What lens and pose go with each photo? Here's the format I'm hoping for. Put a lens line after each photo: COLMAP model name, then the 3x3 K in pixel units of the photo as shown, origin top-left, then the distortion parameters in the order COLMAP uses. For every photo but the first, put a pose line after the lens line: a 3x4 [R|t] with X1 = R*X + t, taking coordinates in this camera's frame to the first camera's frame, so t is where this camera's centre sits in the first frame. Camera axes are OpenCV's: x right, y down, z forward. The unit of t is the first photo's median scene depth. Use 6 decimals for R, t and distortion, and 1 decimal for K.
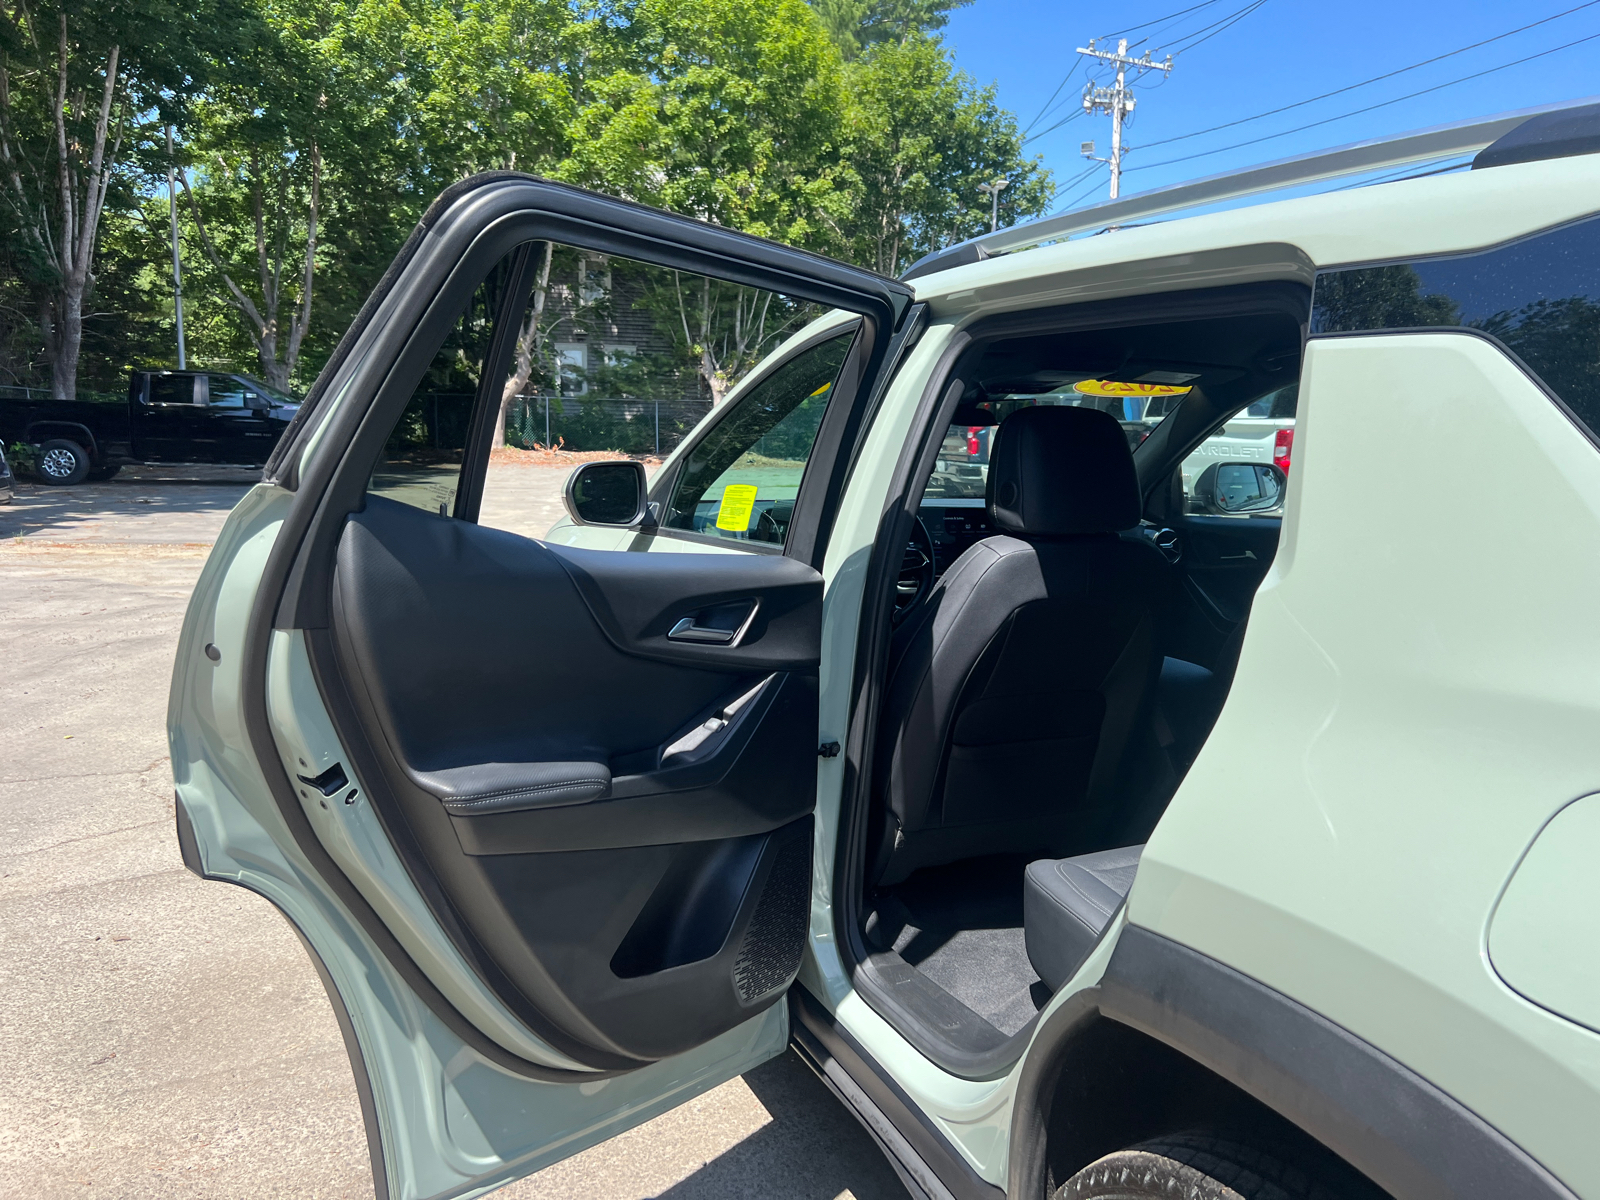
lens RADIAL K [[1206.5, 0, 785.0], [0, 1206.5, 608.1], [0, 0, 1]] dist [0.051325, -0.059232]
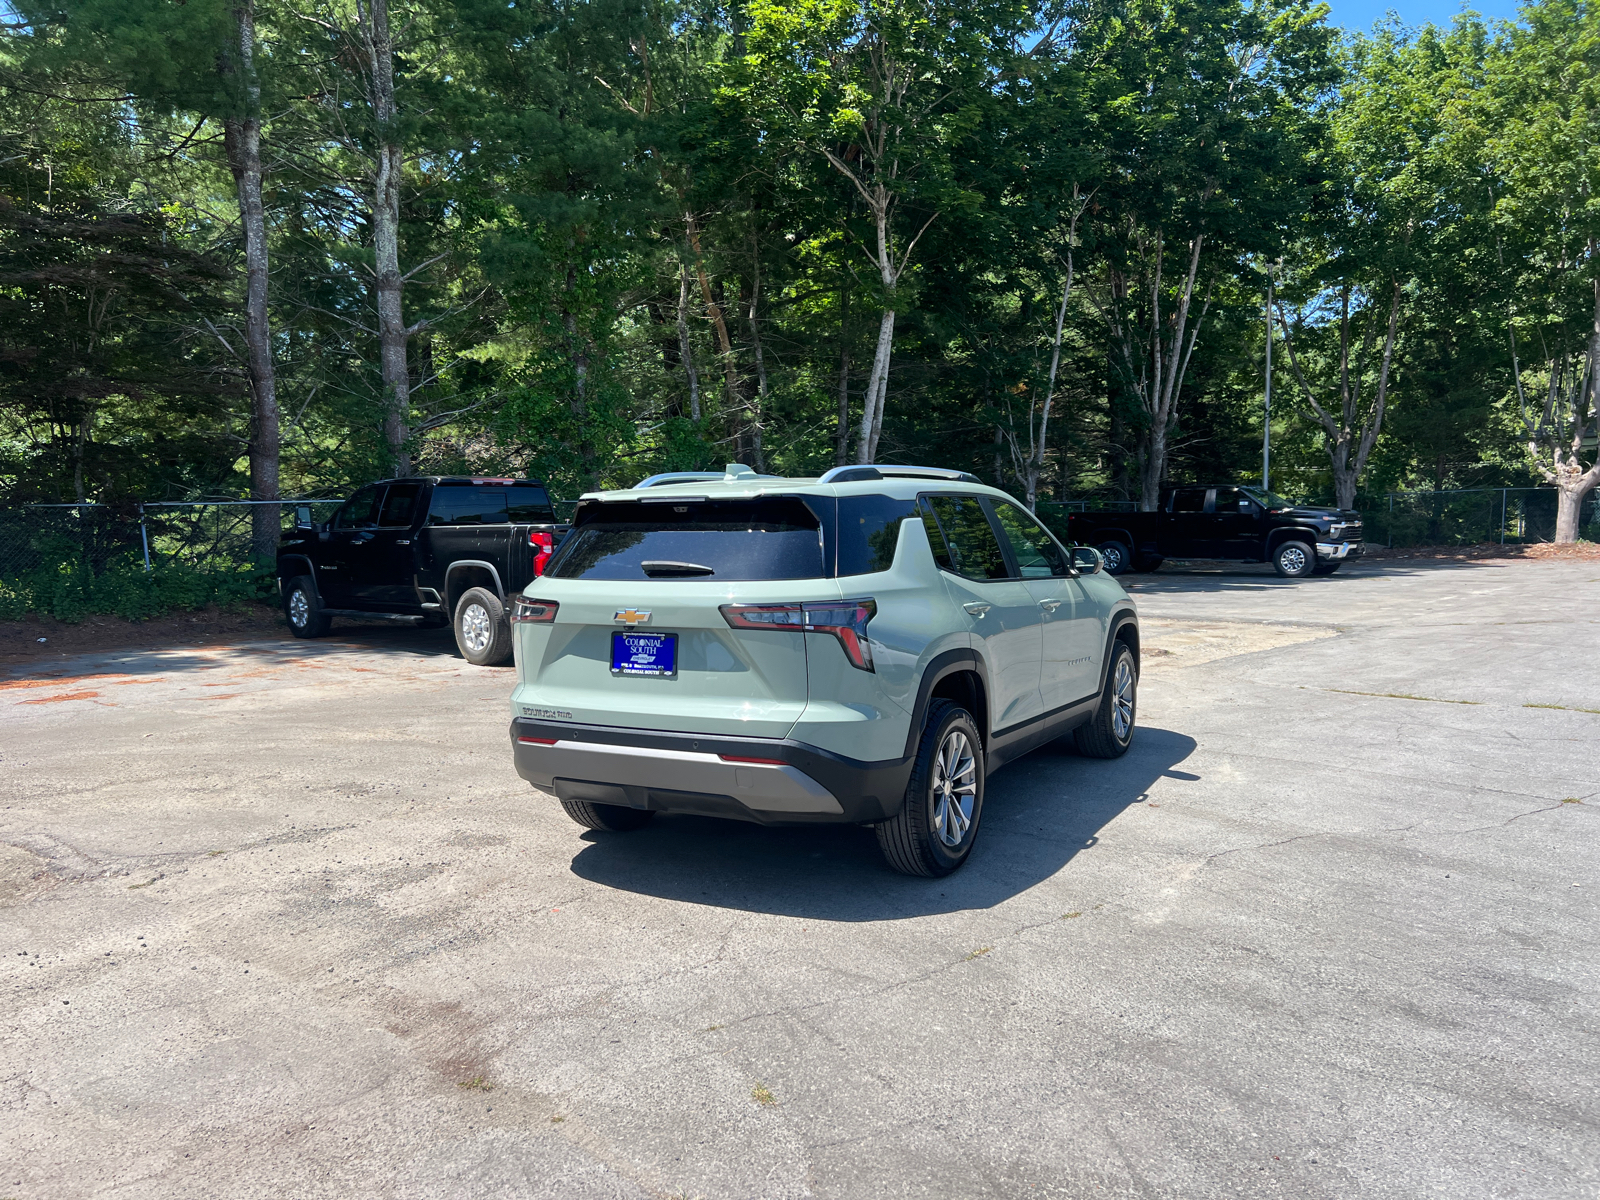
lens RADIAL K [[1206.5, 0, 786.6], [0, 1206.5, 618.1], [0, 0, 1]] dist [0.051325, -0.059232]
pose [[0.594601, 0.038493, -0.803099, 0.174976], [-0.096396, 0.995061, -0.023675, 0.008675], [0.798222, 0.091493, 0.595375, -0.054590]]
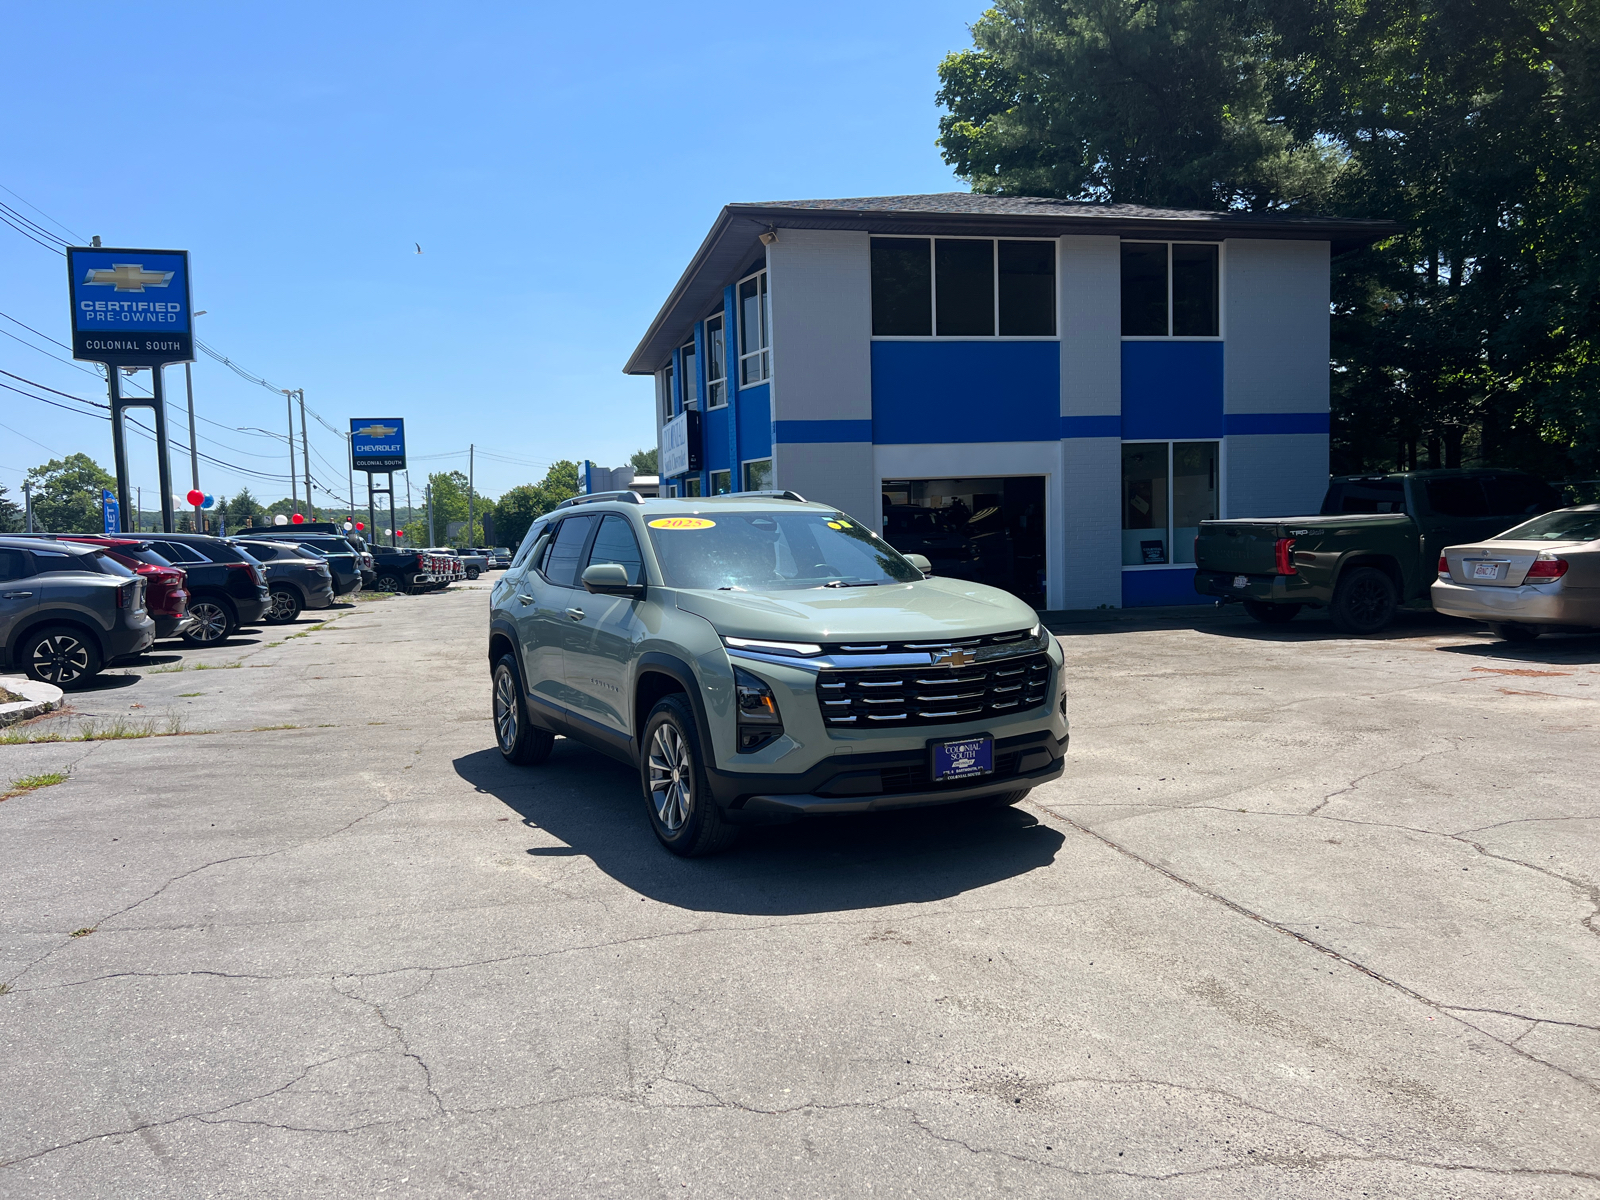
lens RADIAL K [[1206.5, 0, 787.6], [0, 1206.5, 605.5], [0, 0, 1]] dist [0.051325, -0.059232]
pose [[-0.997792, 0.014943, -0.064711, 0.023387], [0.001745, 0.979920, 0.199385, -0.044072], [0.066391, 0.198832, -0.977782, 0.294415]]
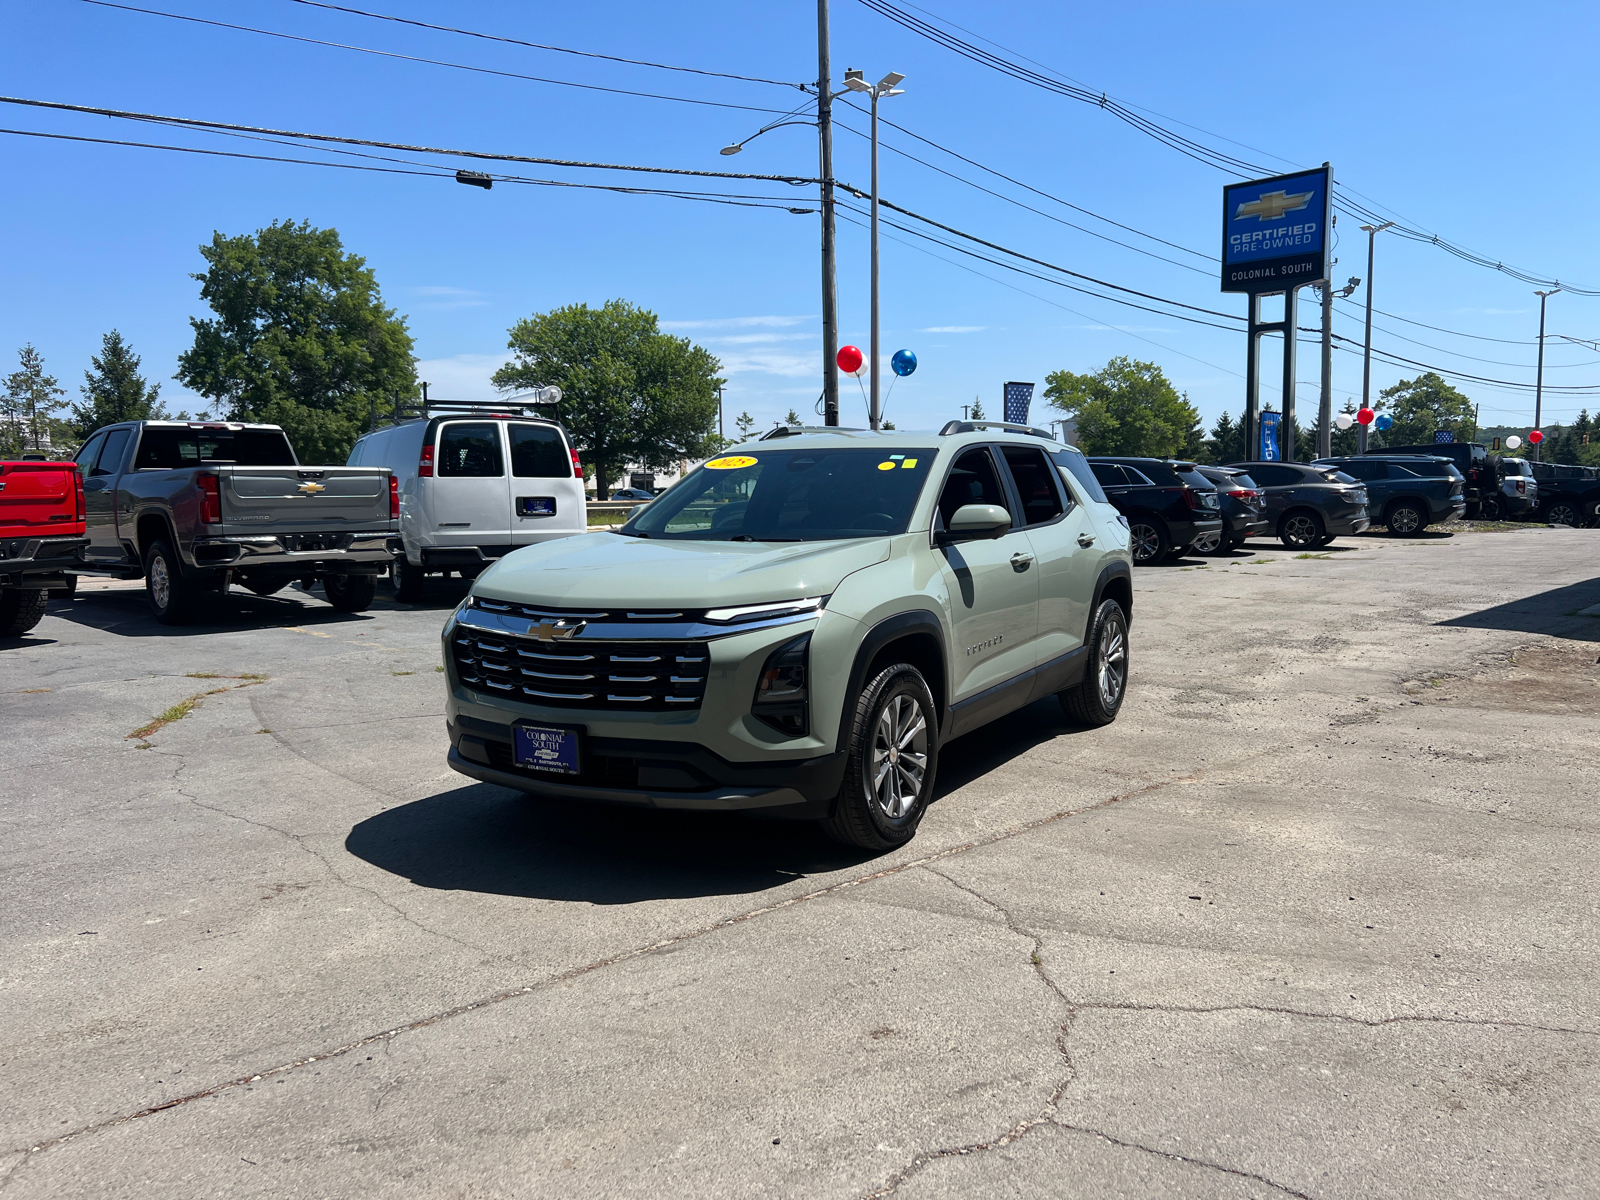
lens RADIAL K [[1206.5, 0, 807.6], [0, 1206.5, 603.8], [0, 0, 1]] dist [0.051325, -0.059232]
pose [[-0.579171, -0.093785, 0.809793, -0.130646], [0.118552, 0.973110, 0.197489, -0.032038], [-0.806540, 0.210383, -0.552479, 0.195175]]
